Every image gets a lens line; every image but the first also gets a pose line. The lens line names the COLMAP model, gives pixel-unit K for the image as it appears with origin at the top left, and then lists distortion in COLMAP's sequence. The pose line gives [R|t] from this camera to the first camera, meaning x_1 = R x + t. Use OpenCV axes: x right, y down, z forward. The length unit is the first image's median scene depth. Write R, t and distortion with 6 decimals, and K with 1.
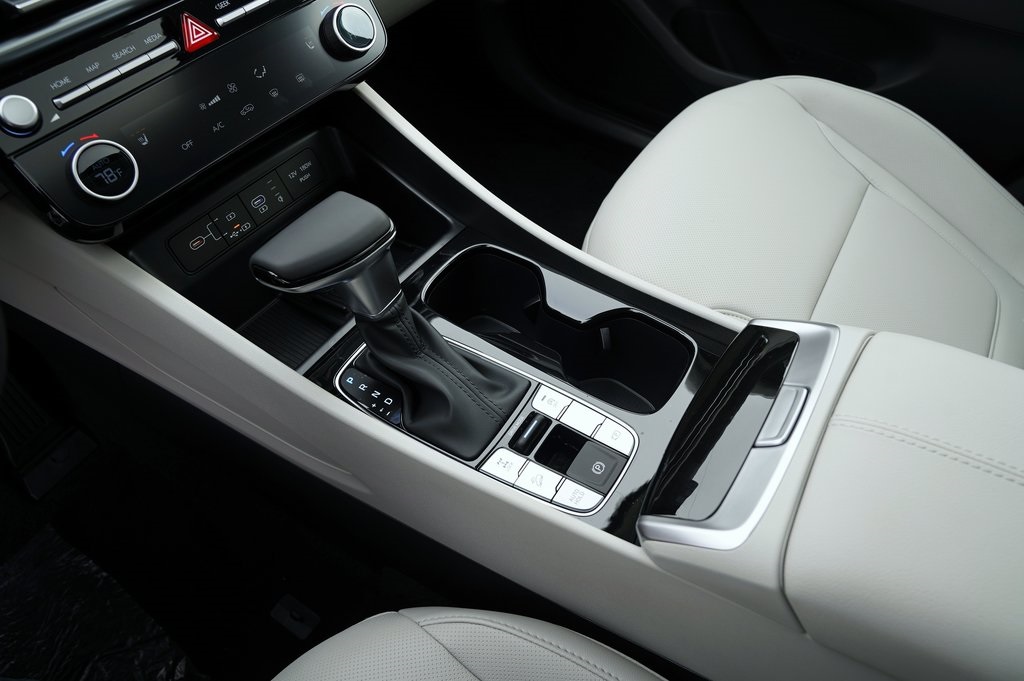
lens RADIAL K [[707.0, 0, 513.9], [0, 707.0, 343.7], [0, 0, 1]] dist [-0.129898, 0.091939]
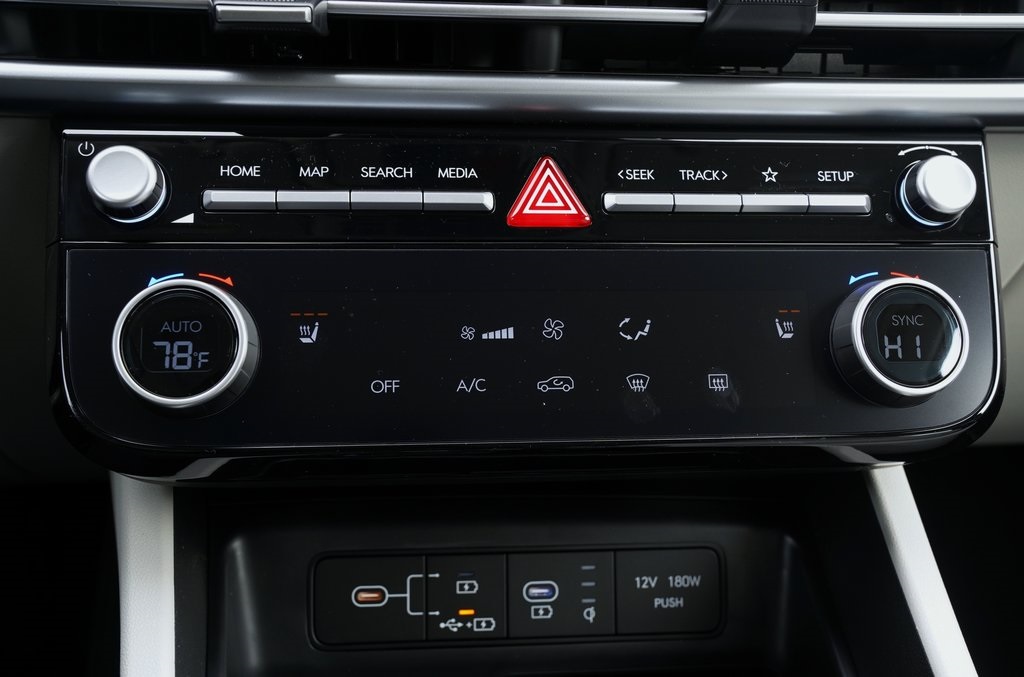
lens RADIAL K [[1086.9, 0, 513.8], [0, 1086.9, 340.8], [0, 0, 1]] dist [0.001831, 0.000000]
pose [[0.680302, 0.327373, -0.655756, 0.029848], [-0.596535, 0.767141, -0.235885, -0.193094], [0.425835, 0.551654, 0.717177, 0.506429]]
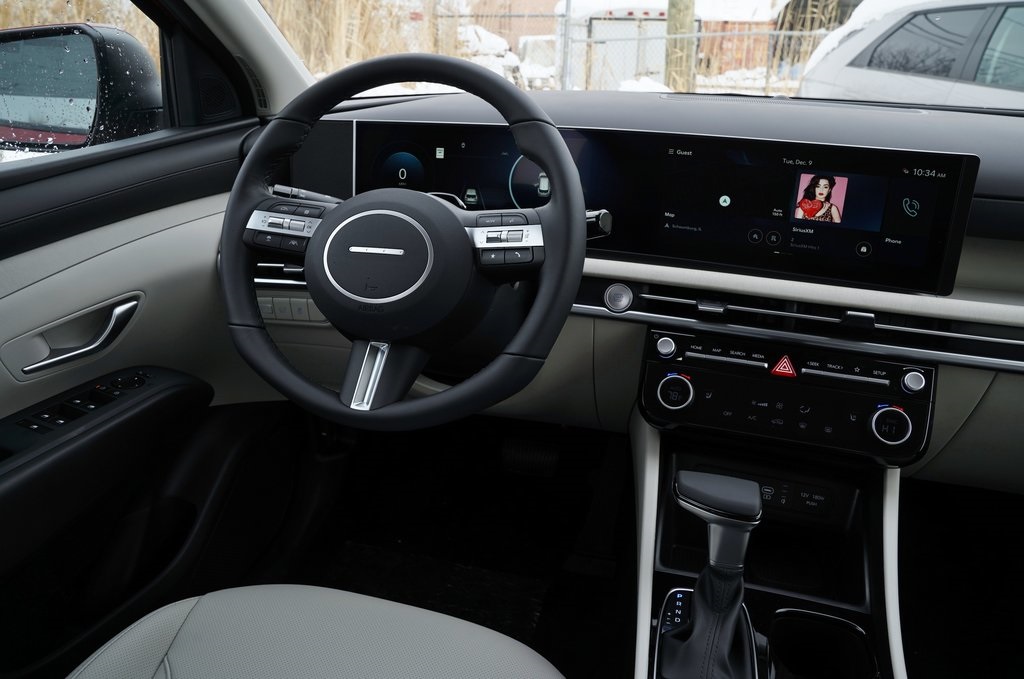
lens RADIAL K [[707.0, 0, 510.8], [0, 707.0, 341.4], [0, 0, 1]] dist [-0.129898, 0.091939]
pose [[0.289981, 0.356468, -0.888168, 0.729641], [-0.757090, 0.653139, 0.014953, -0.044606], [0.585428, 0.668087, 0.459276, -0.135494]]
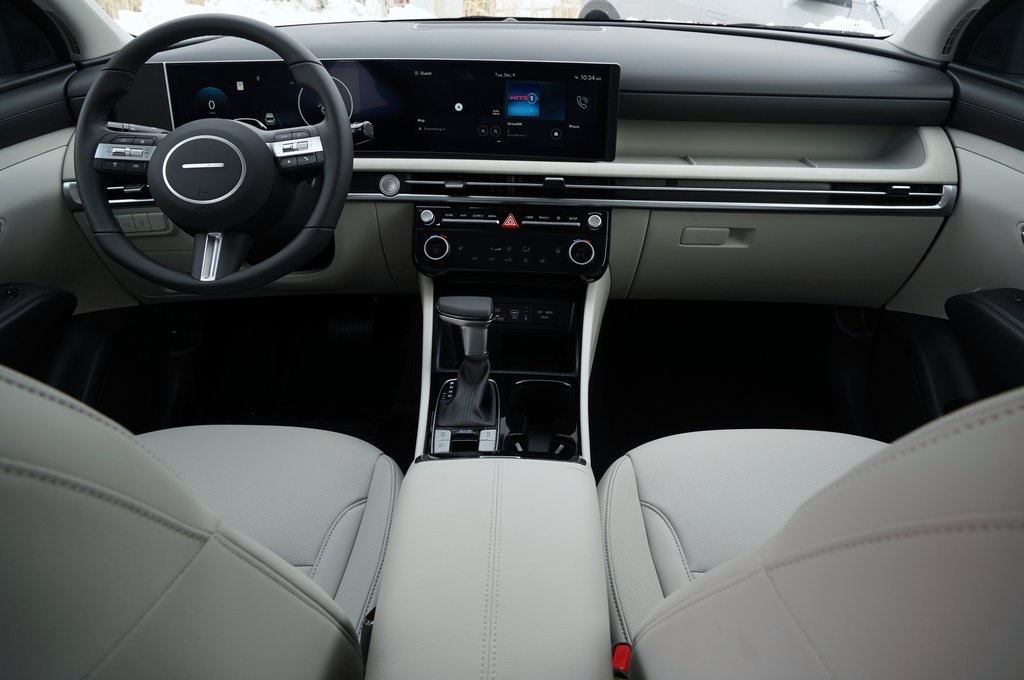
lens RADIAL K [[707.0, 0, 513.9], [0, 707.0, 338.3], [0, 0, 1]] dist [-0.129898, 0.091939]
pose [[0.528585, 0.406411, -0.745270, 1.389012], [-0.664086, 0.744841, -0.064828, -0.031113], [0.528761, 0.529190, 0.663603, -0.318474]]
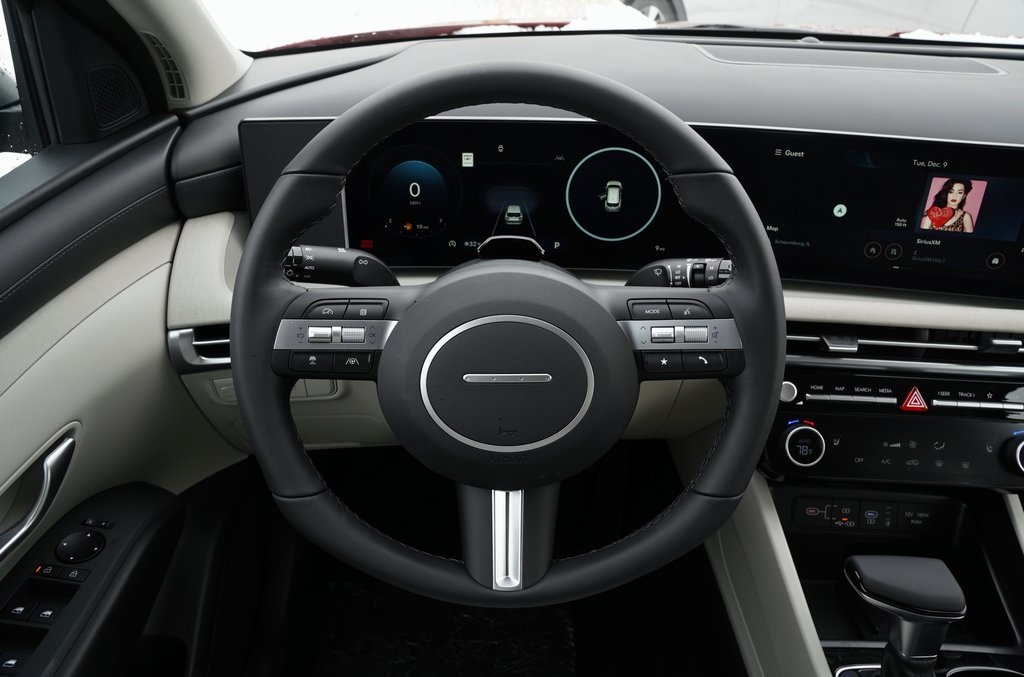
lens RADIAL K [[707.0, 0, 511.9], [0, 707.0, 340.3], [0, 0, 1]] dist [-0.129898, 0.091939]
pose [[0.536860, 0.447854, -0.714988, 0.034961], [-0.667751, 0.743530, -0.035659, 0.051252], [0.515645, 0.496578, 0.698227, -0.459422]]
